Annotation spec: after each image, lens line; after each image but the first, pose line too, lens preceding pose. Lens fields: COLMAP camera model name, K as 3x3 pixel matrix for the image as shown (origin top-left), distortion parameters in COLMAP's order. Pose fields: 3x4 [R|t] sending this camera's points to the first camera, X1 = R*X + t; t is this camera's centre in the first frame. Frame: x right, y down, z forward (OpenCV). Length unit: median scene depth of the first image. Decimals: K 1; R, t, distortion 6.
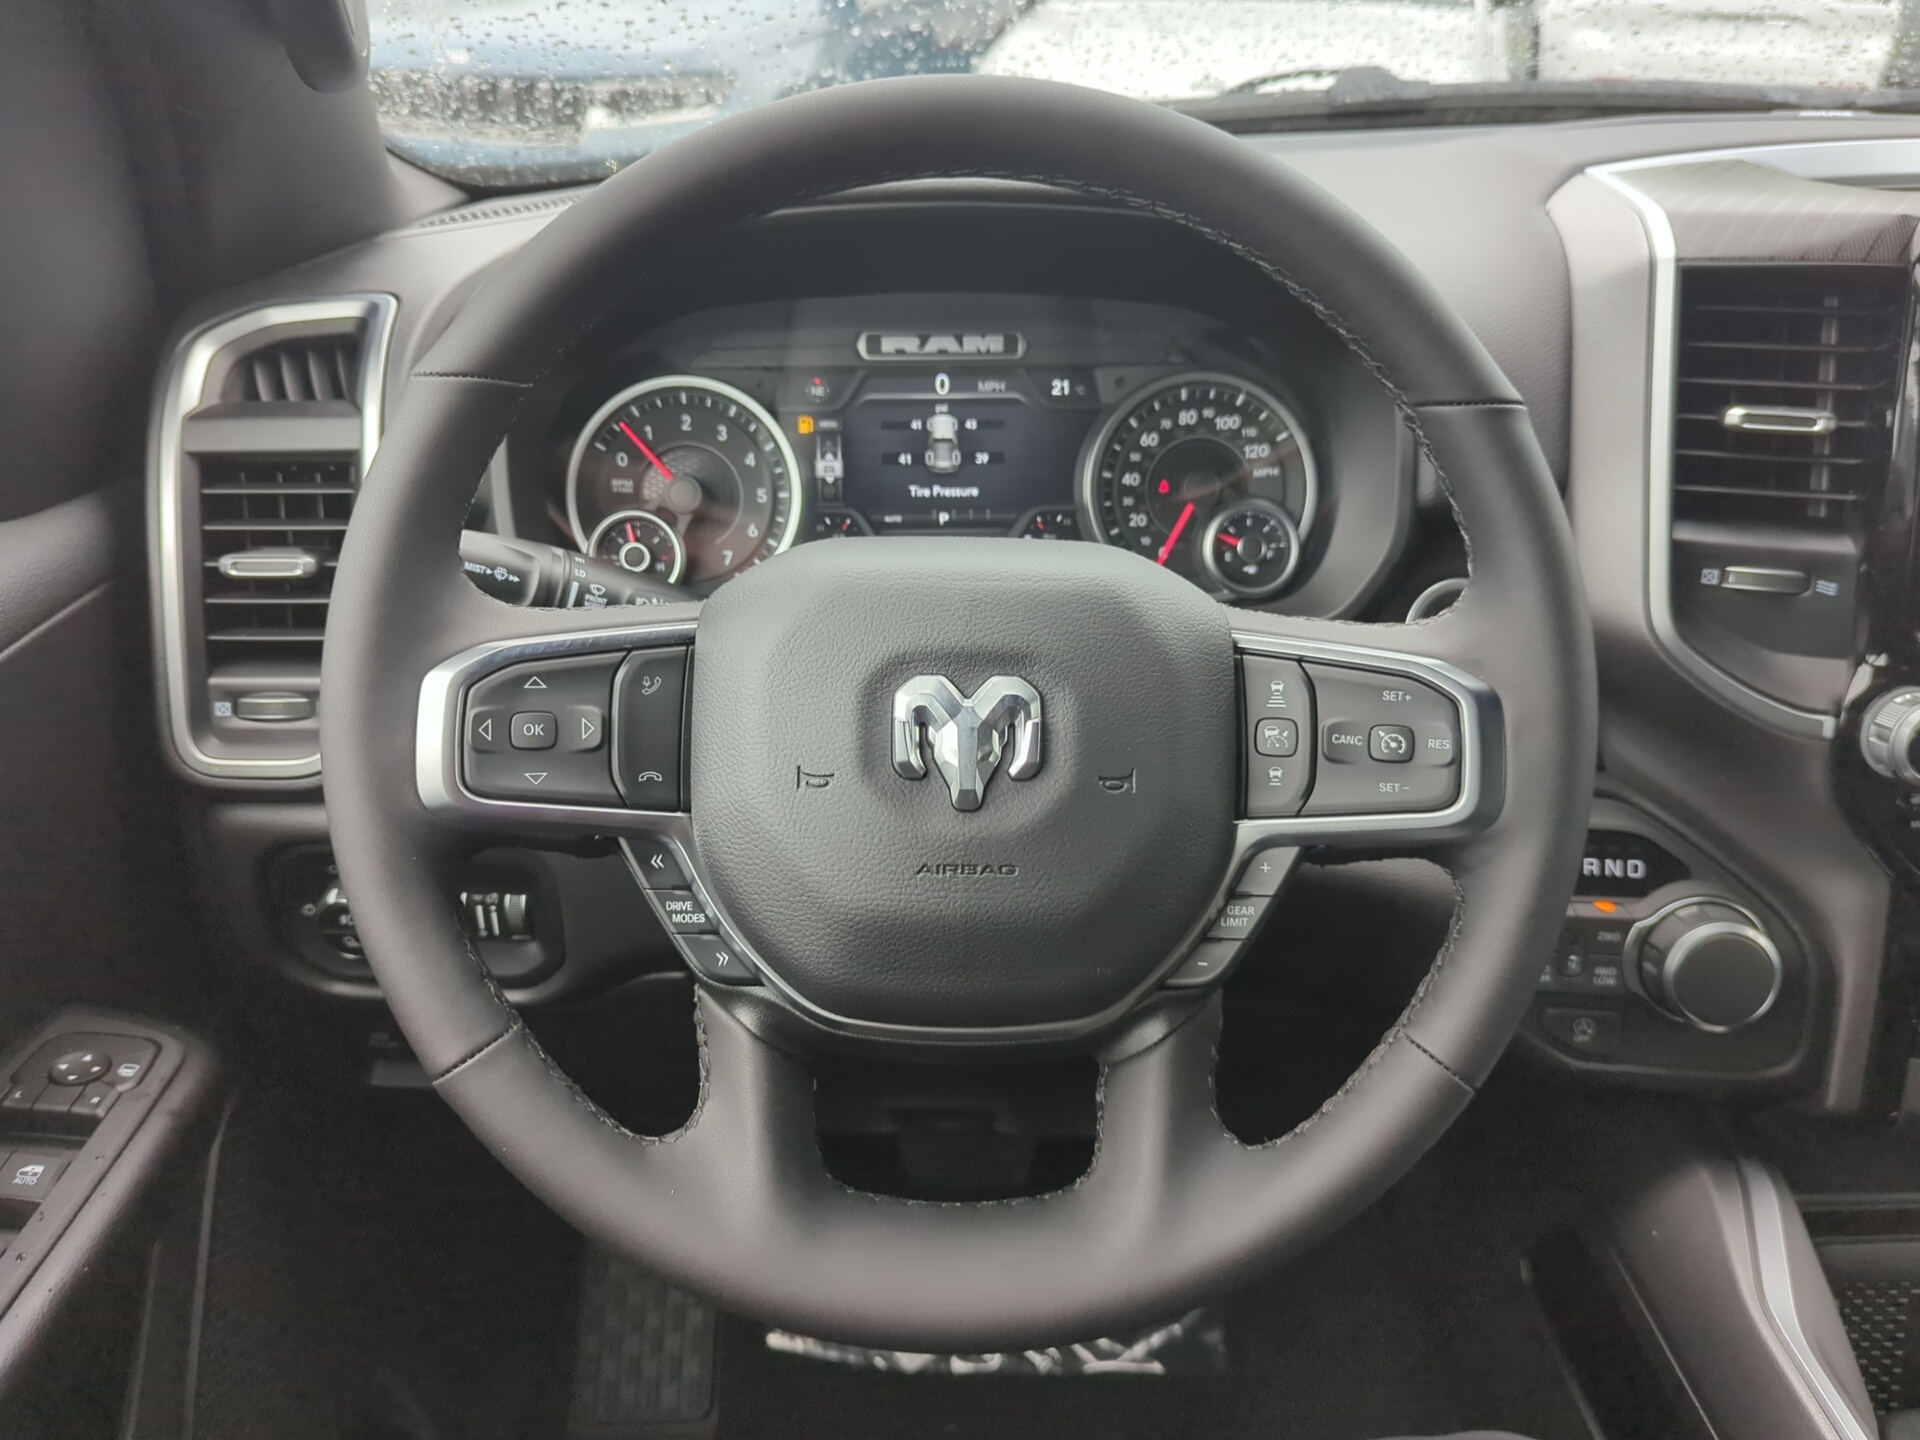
lens RADIAL K [[1556.5, 0, 970.0], [0, 1556.5, 702.9], [0, 0, 1]] dist [0.067035, -0.060126]
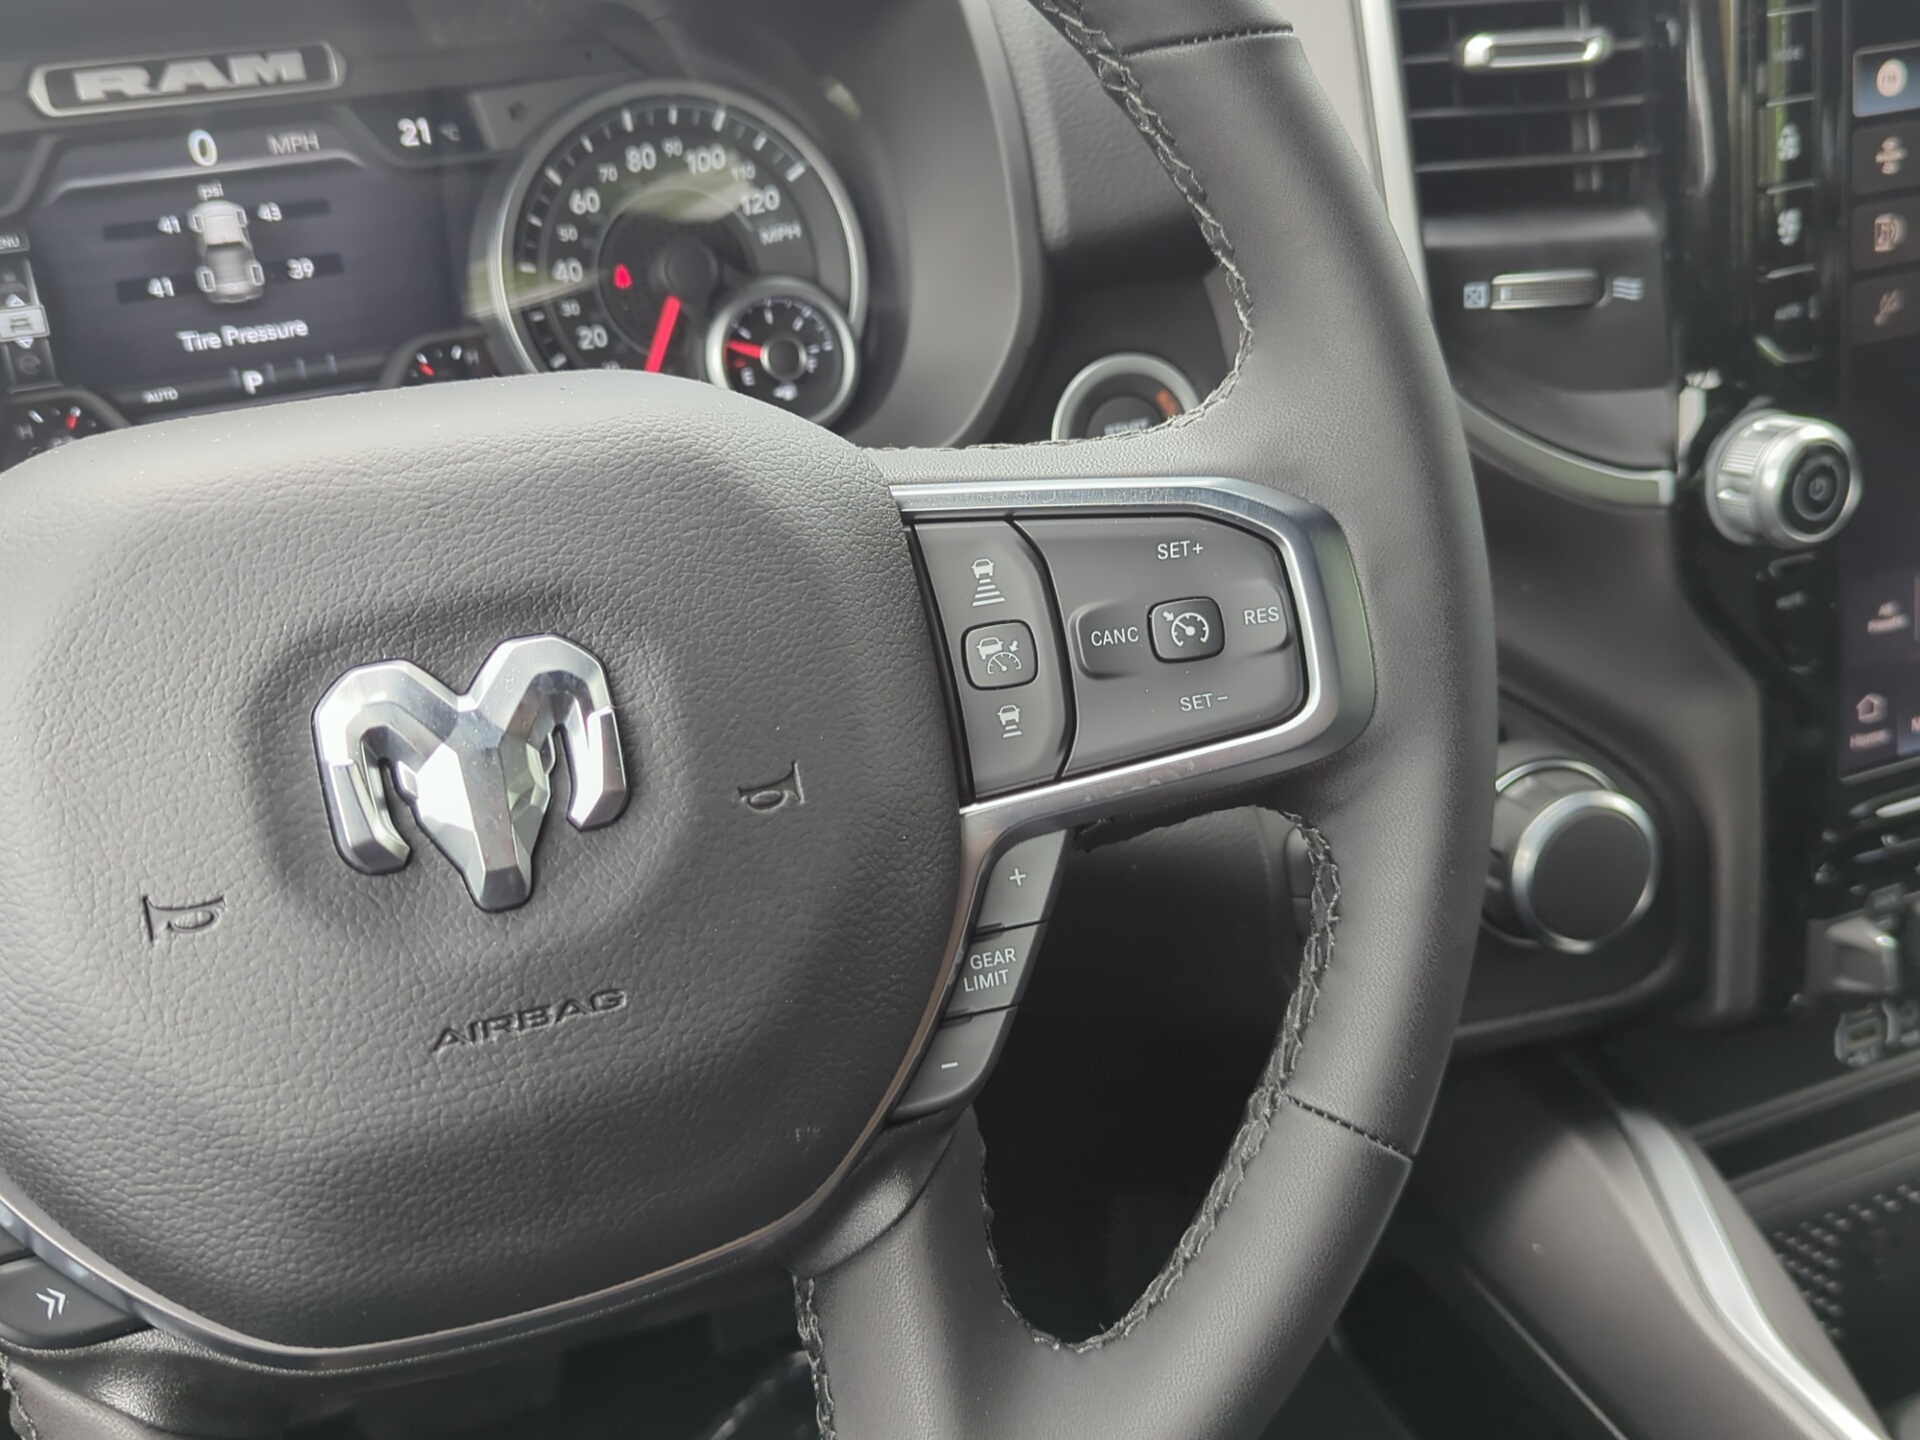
lens RADIAL K [[2106.2, 0, 976.6], [0, 2106.2, 693.5], [0, 0, 1]] dist [0.022796, 0.000000]
pose [[0.926331, -0.194891, 0.322379, -0.045070], [0.180990, 0.980782, 0.072860, -0.015292], [-0.330383, -0.009145, 0.943803, 0.184070]]
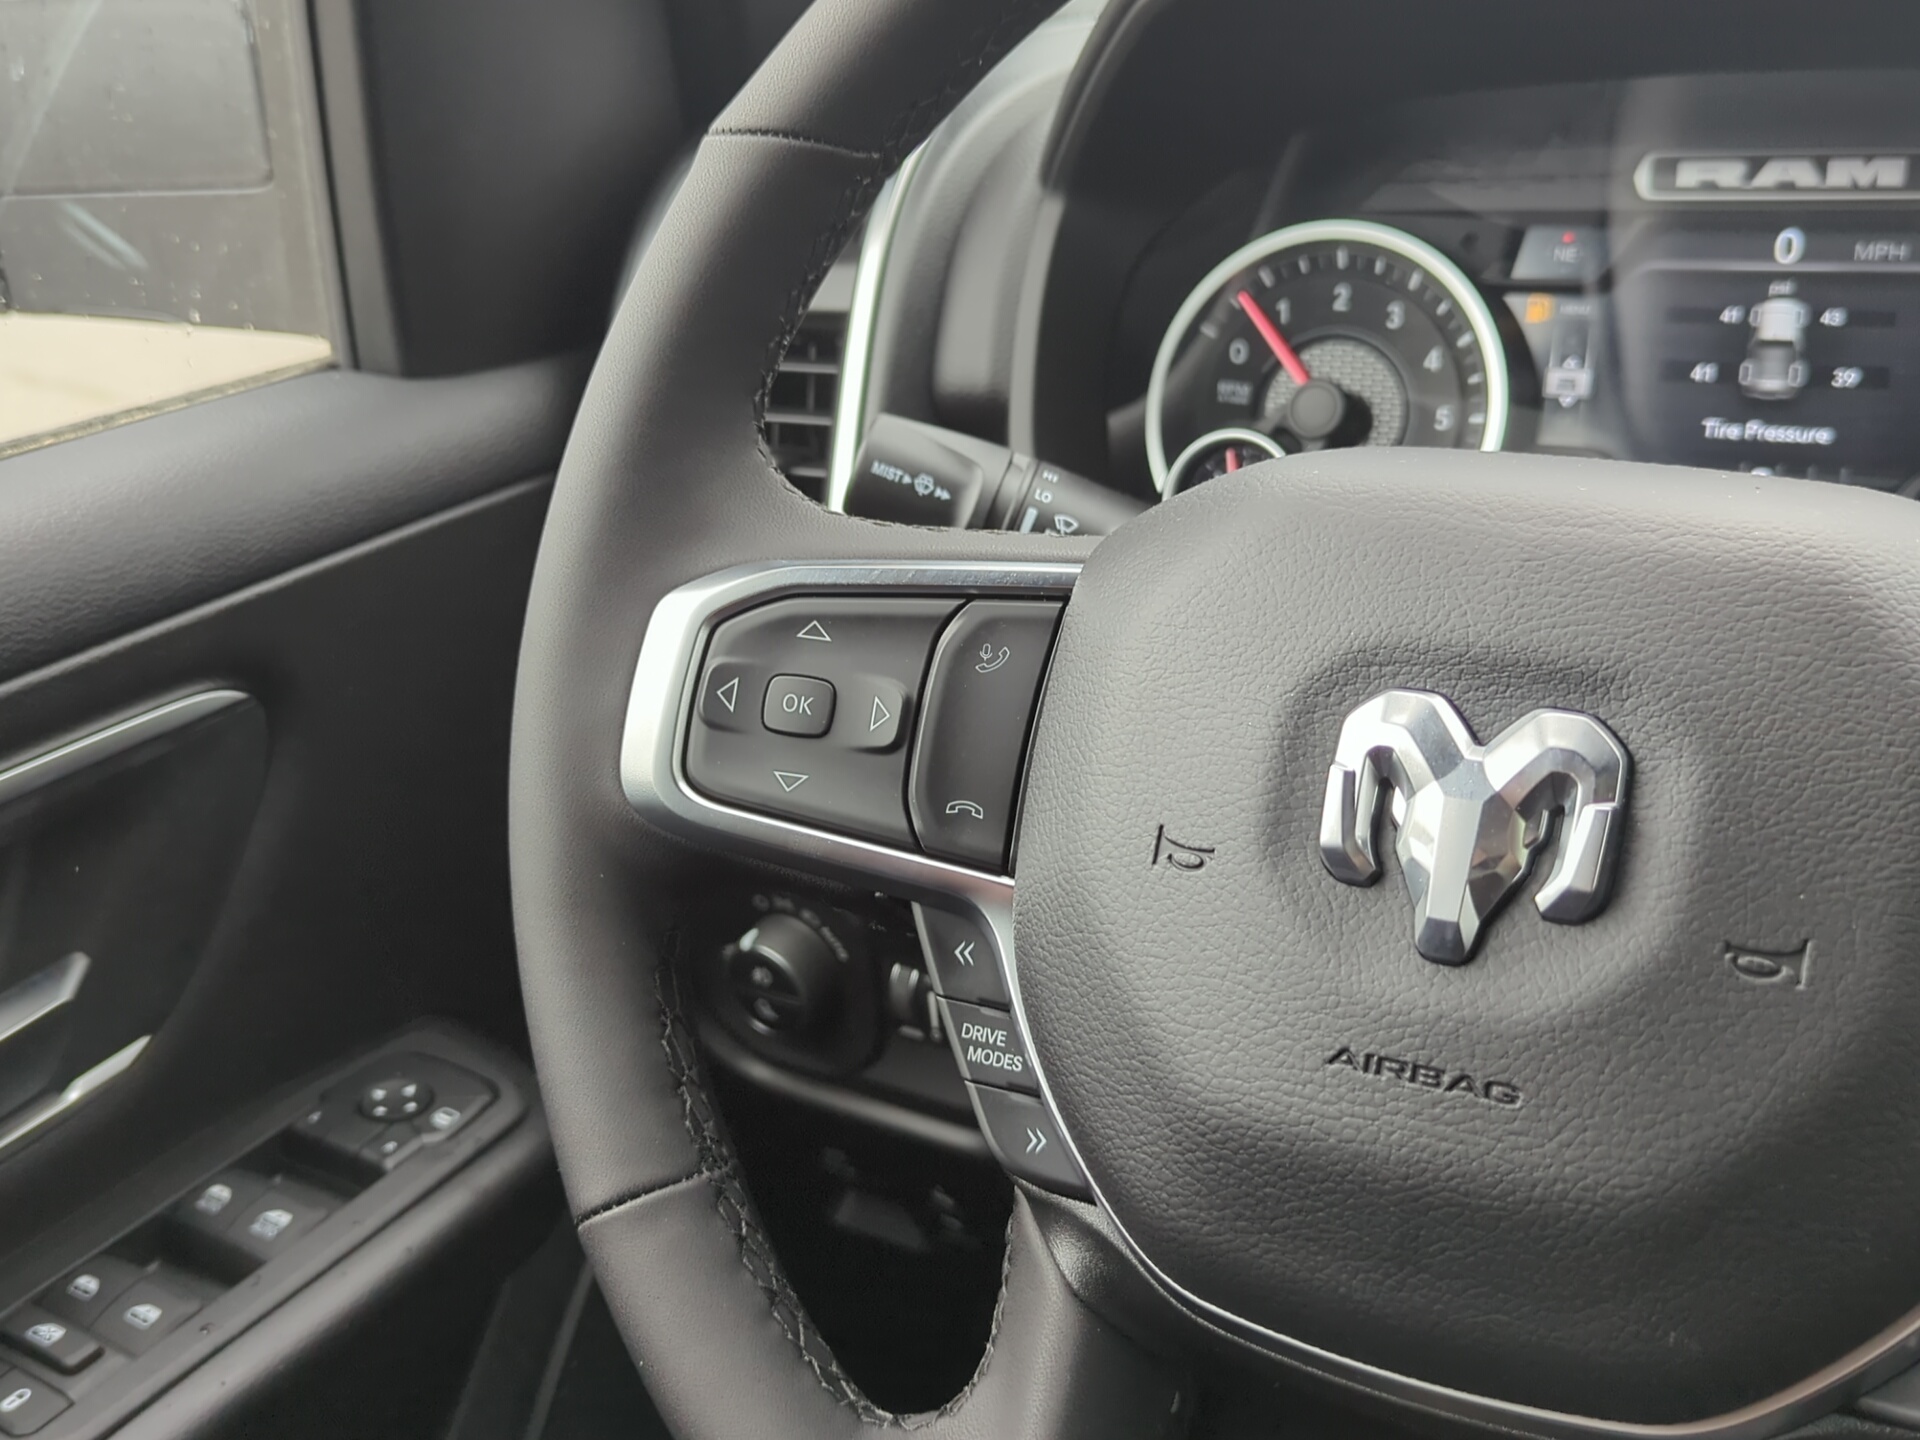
lens RADIAL K [[2106.2, 0, 989.2], [0, 2106.2, 694.2], [0, 0, 1]] dist [0.022796, 0.000000]
pose [[0.866397, 0.121076, -0.484456, 0.126421], [-0.143622, 0.989587, -0.009533, 0.006875], [0.478257, 0.077838, 0.874764, 0.203788]]
